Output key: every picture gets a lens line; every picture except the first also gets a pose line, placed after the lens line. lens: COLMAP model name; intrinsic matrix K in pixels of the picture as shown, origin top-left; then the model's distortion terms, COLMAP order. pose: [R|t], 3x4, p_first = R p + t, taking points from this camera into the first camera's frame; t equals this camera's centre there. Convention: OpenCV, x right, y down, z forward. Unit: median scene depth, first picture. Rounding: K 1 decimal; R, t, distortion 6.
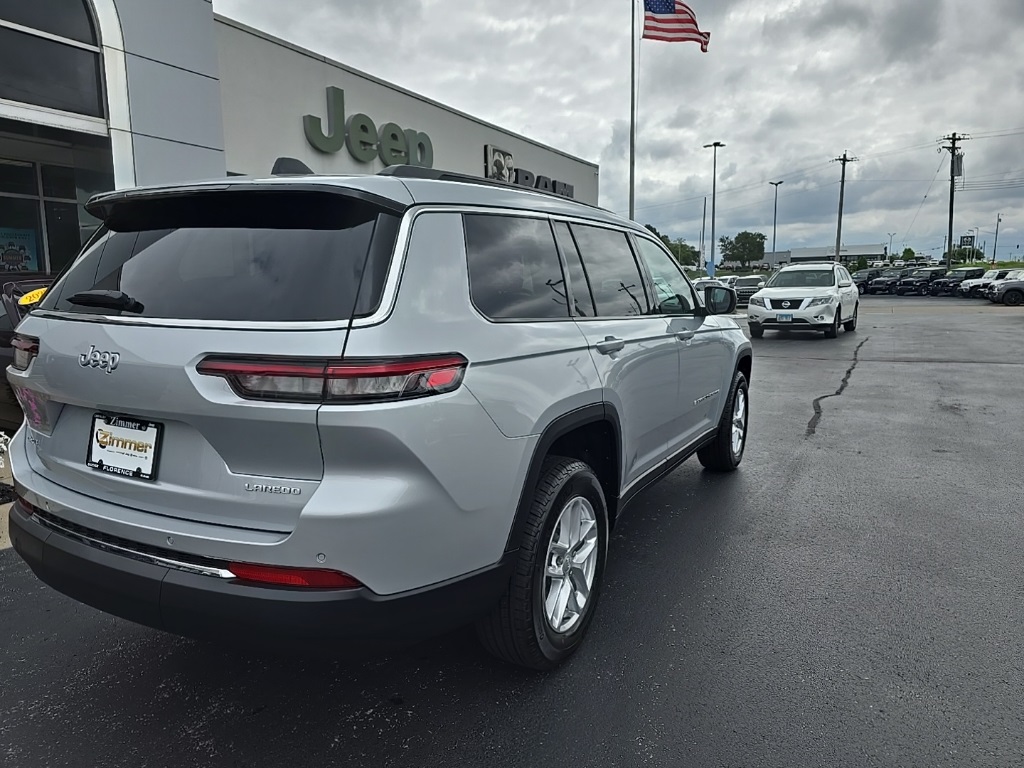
lens RADIAL K [[699.6, 0, 505.5], [0, 699.6, 387.0], [0, 0, 1]] dist [0.053028, -0.052942]
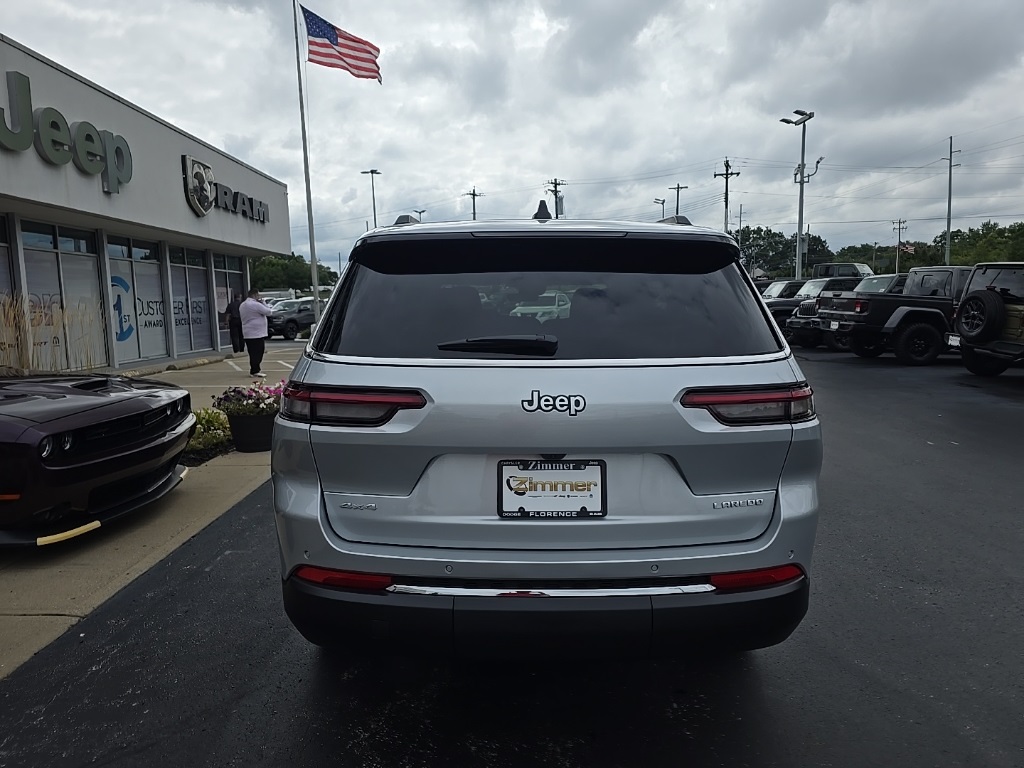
lens RADIAL K [[694.2, 0, 512.0], [0, 694.2, 384.0], [0, 0, 1]] dist [0.057955, -0.056414]
pose [[0.868885, -0.069856, 0.490061, -0.118123], [0.084835, 0.996360, -0.008387, -0.006714], [-0.487691, 0.048862, 0.871648, 0.018845]]
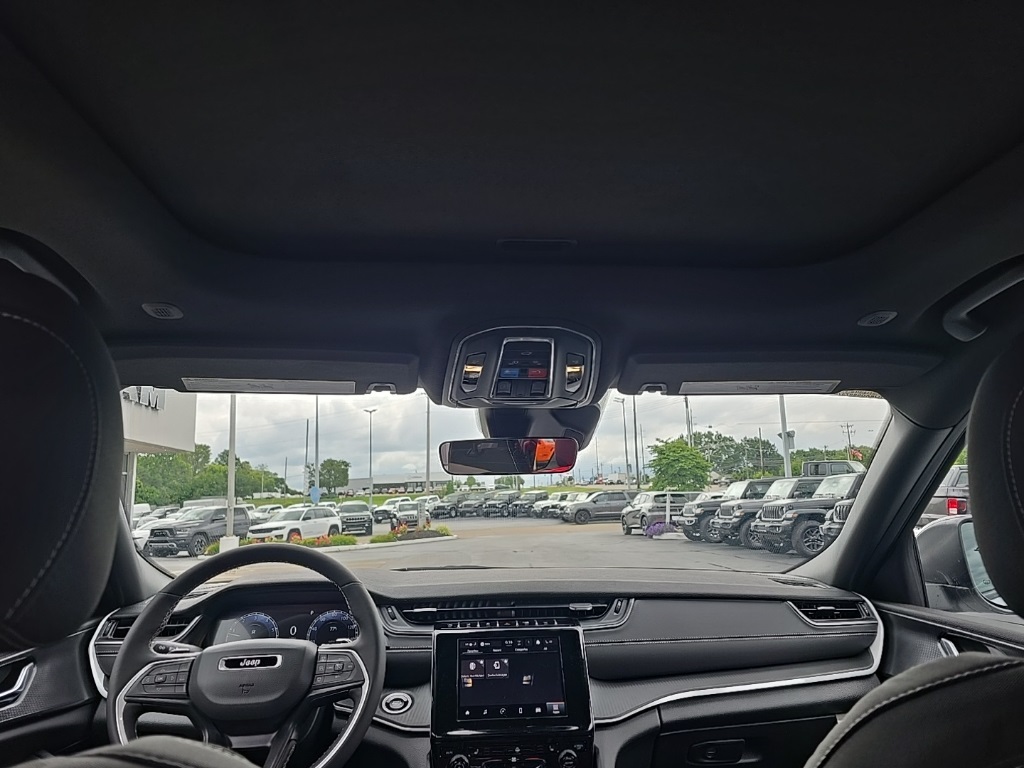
lens RADIAL K [[691.8, 0, 512.0], [0, 691.8, 384.0], [0, 0, 1]] dist [0.139318, -0.362324]
pose [[0.836168, 0.075303, 0.543280, -0.011205], [0.101902, 0.951955, -0.288788, -0.031243], [-0.538924, 0.296837, 0.788320, 0.202836]]
